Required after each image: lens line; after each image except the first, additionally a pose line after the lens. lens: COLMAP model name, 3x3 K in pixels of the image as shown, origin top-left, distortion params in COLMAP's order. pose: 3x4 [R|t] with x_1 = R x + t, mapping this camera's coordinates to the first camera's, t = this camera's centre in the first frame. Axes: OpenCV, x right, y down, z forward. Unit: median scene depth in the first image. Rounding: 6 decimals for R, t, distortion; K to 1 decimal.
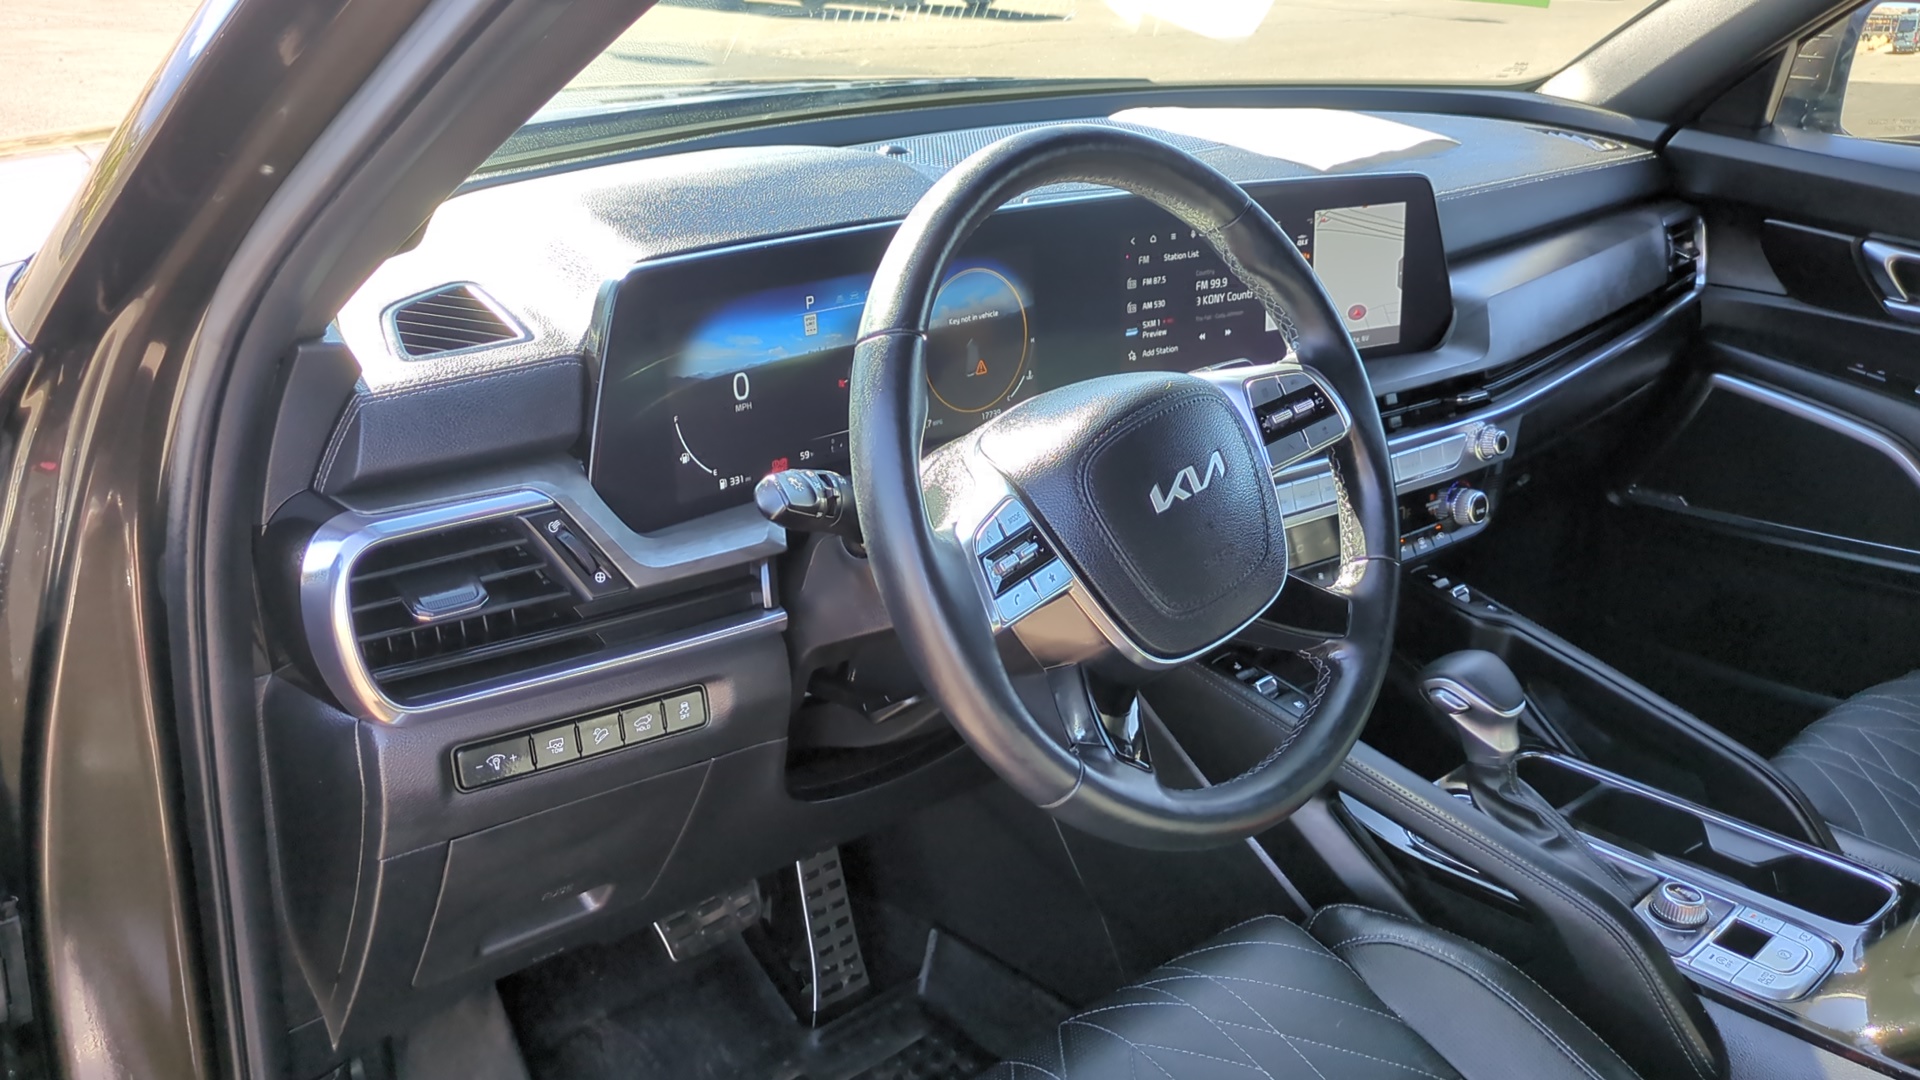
lens RADIAL K [[1628.6, 0, 962.0], [0, 1628.6, 550.3], [0, 0, 1]] dist [0.072803, -0.108157]
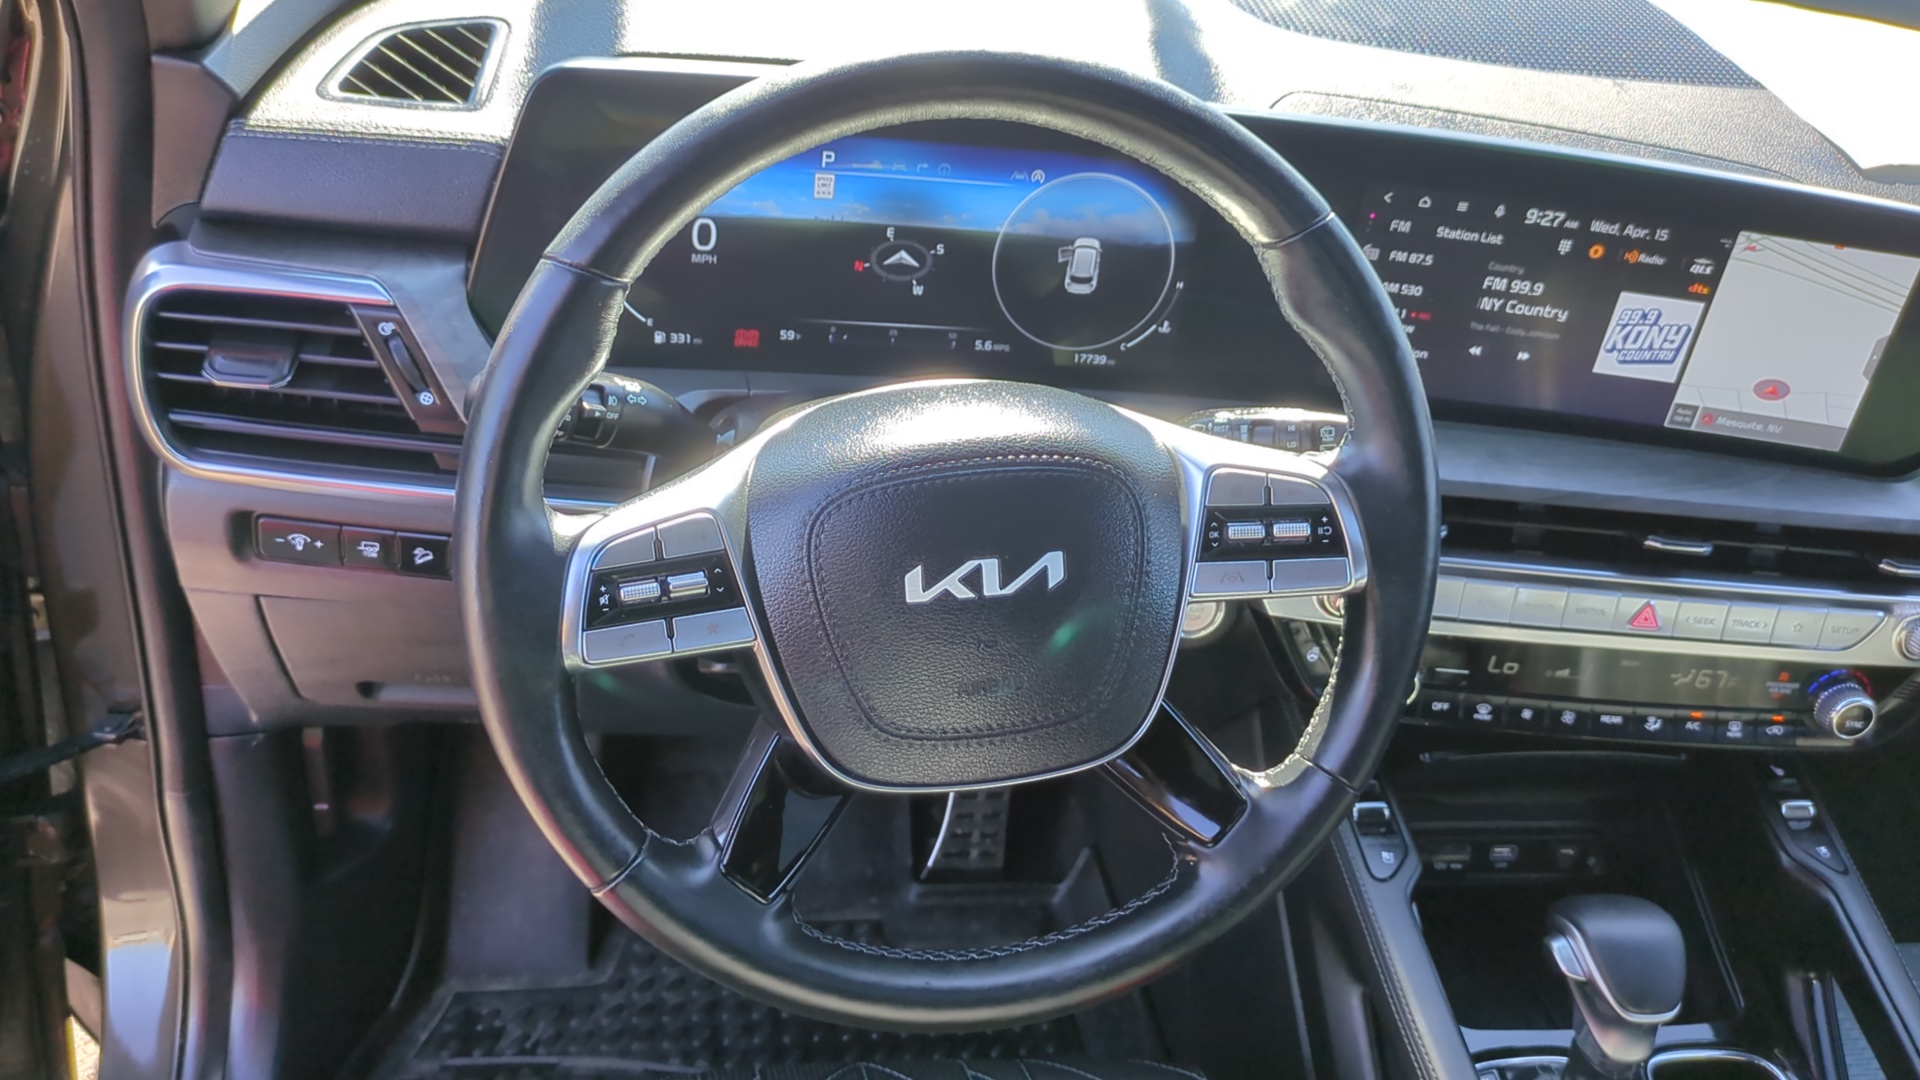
lens RADIAL K [[1628.6, 0, 968.3], [0, 1628.6, 547.6], [0, 0, 1]] dist [0.072803, -0.108157]
pose [[0.816090, 0.405111, -0.412167, 0.332972], [-0.321233, 0.910836, 0.259204, -0.187209], [0.480423, -0.079132, 0.873460, 0.285304]]
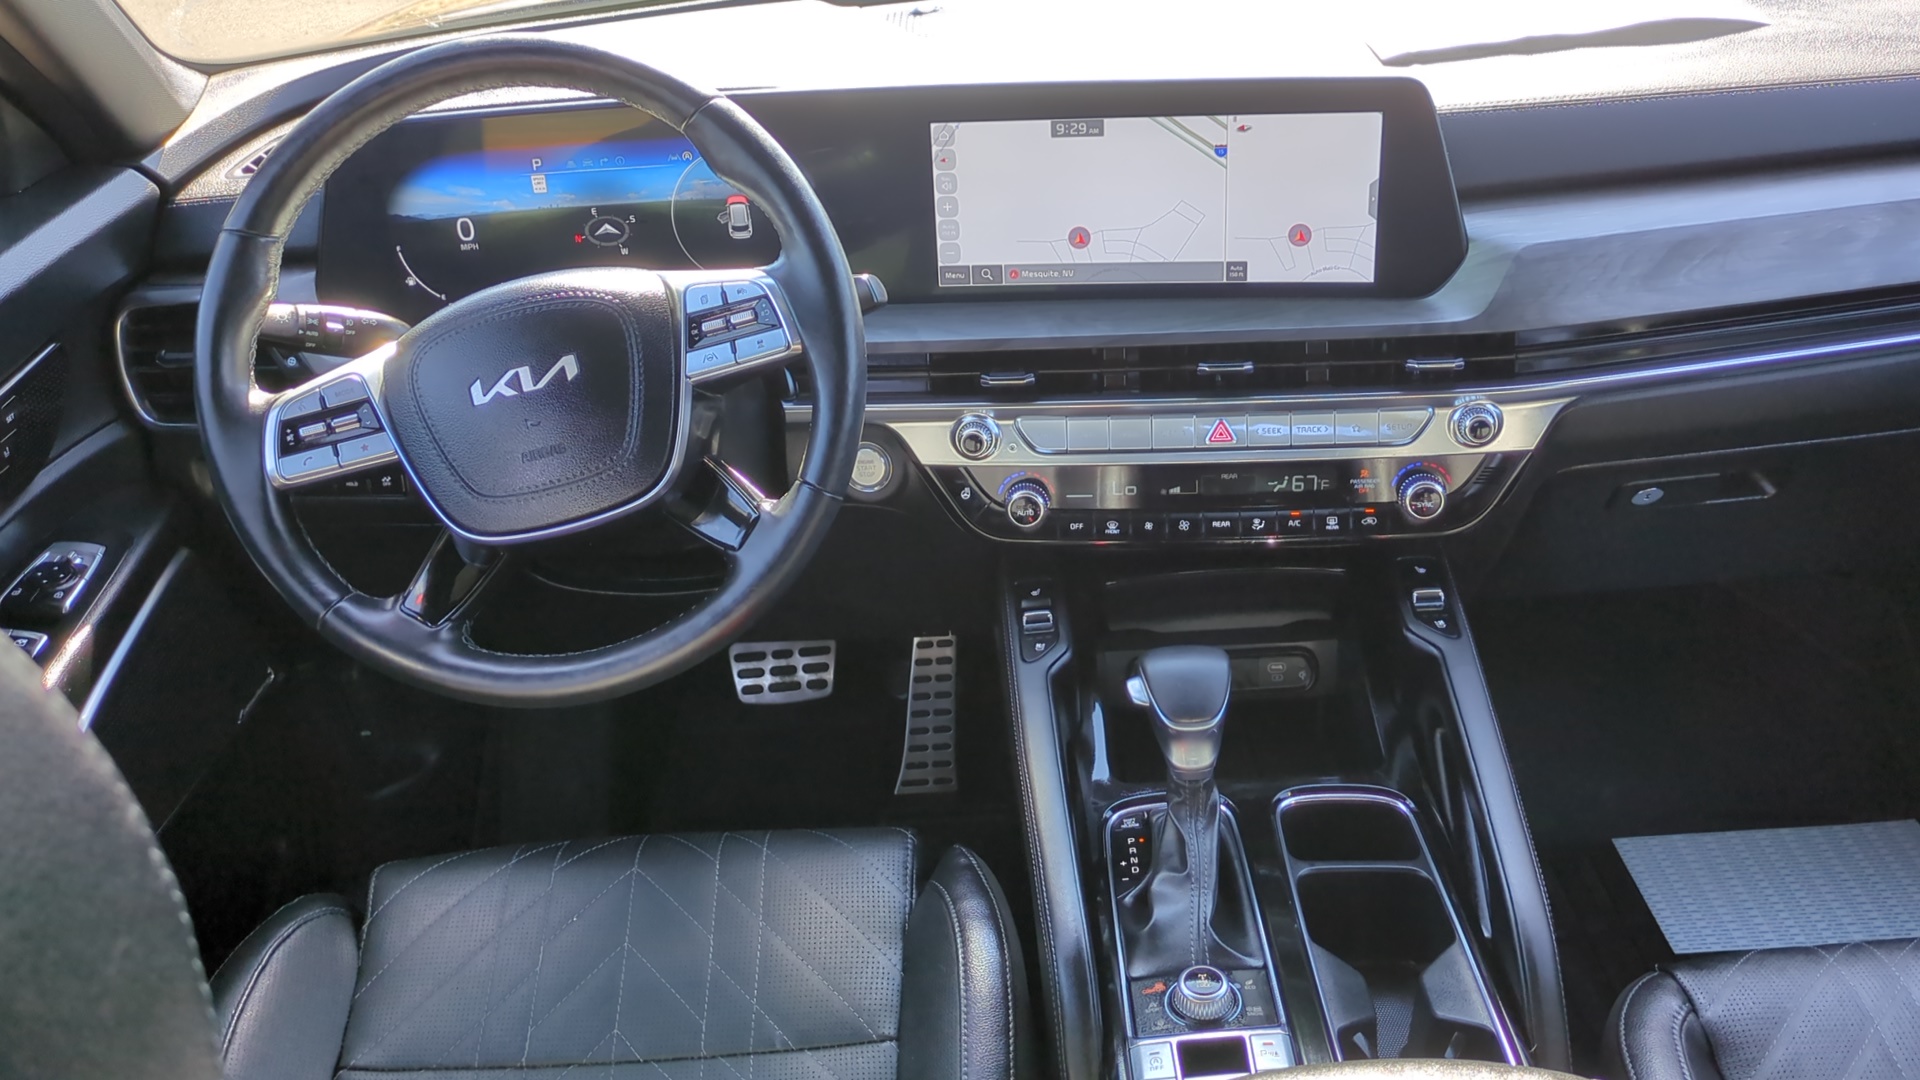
lens RADIAL K [[1628.6, 0, 968.1], [0, 1628.6, 537.6], [0, 0, 1]] dist [0.072803, -0.108157]
pose [[0.721606, 0.264831, -0.639648, 0.841144], [-0.173352, 0.963626, 0.203404, -0.167470], [0.670249, -0.035893, 0.741268, 0.302472]]
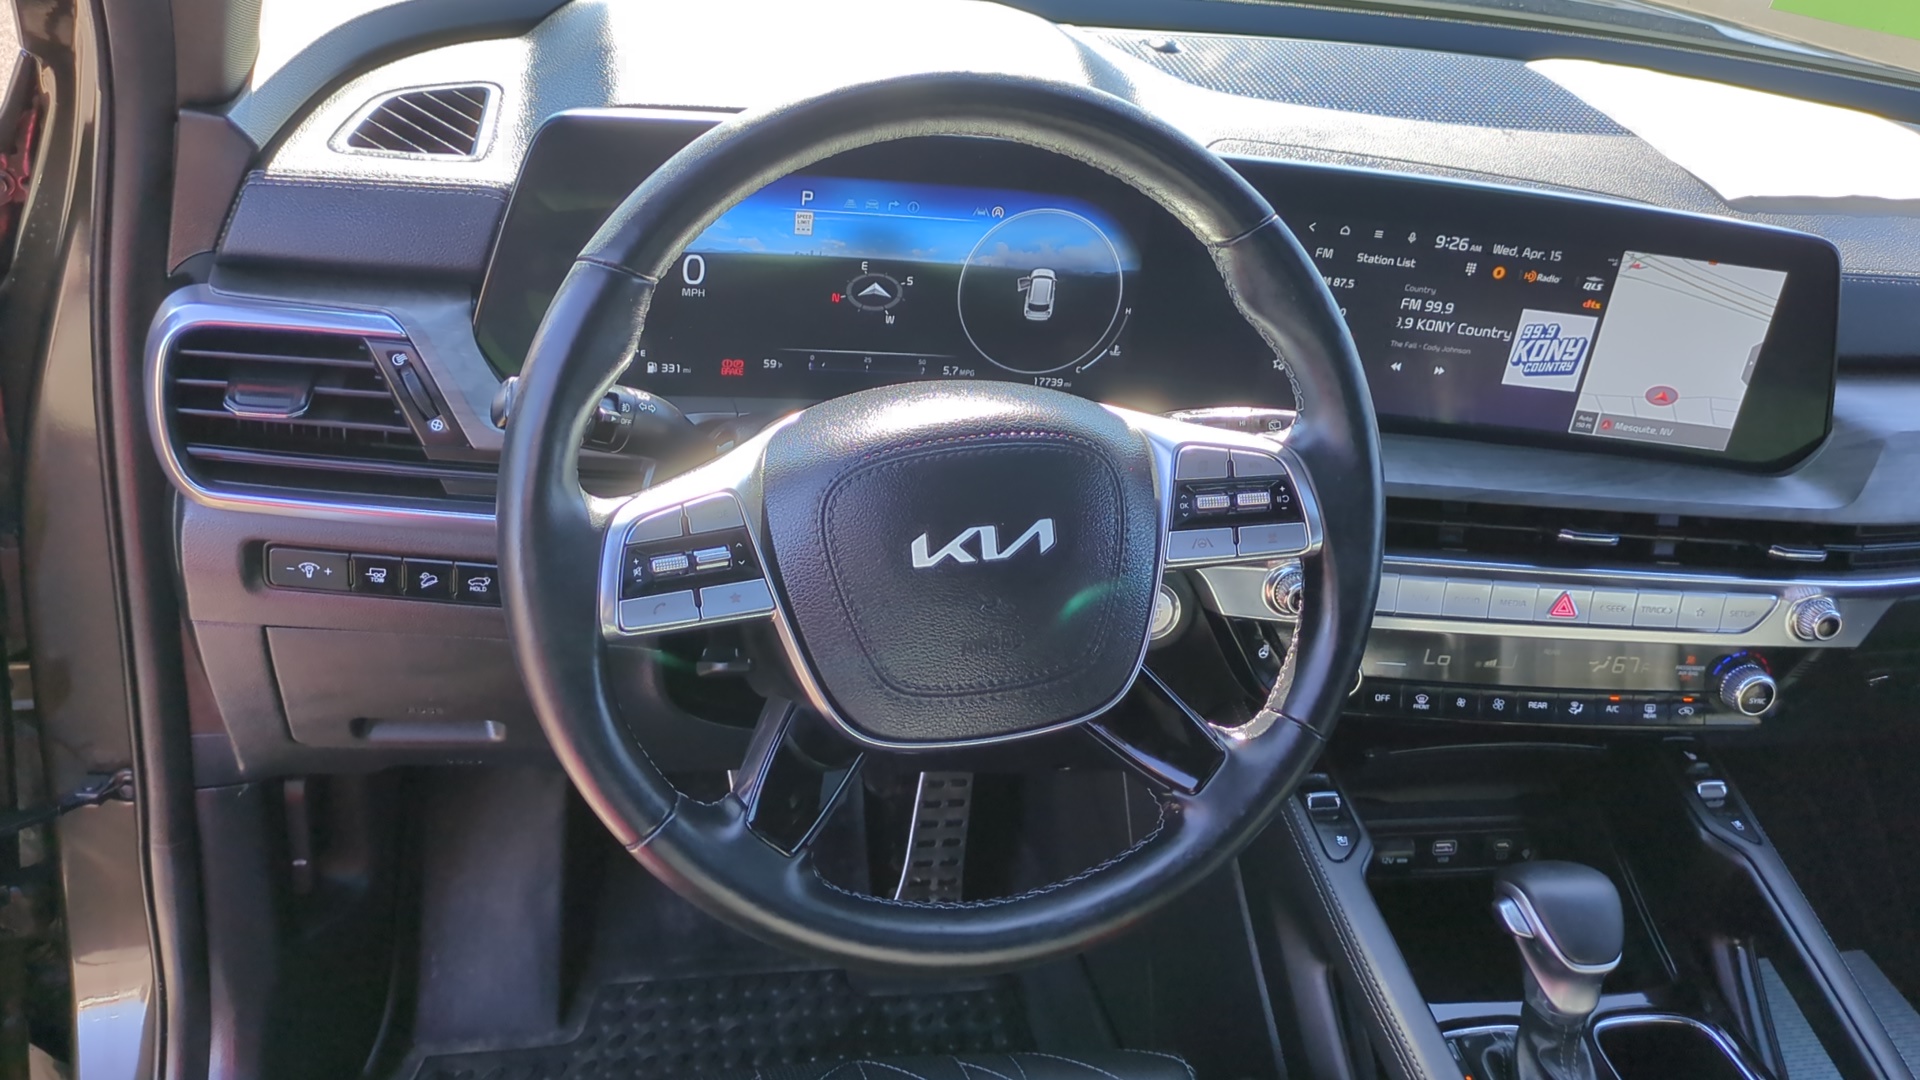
lens RADIAL K [[1628.6, 0, 966.6], [0, 1628.6, 547.7], [0, 0, 1]] dist [0.072803, -0.108157]
pose [[0.852991, 0.343633, -0.392840, 0.347673], [-0.300113, 0.938725, 0.169492, -0.134894], [0.427012, -0.026678, 0.903852, 0.217295]]
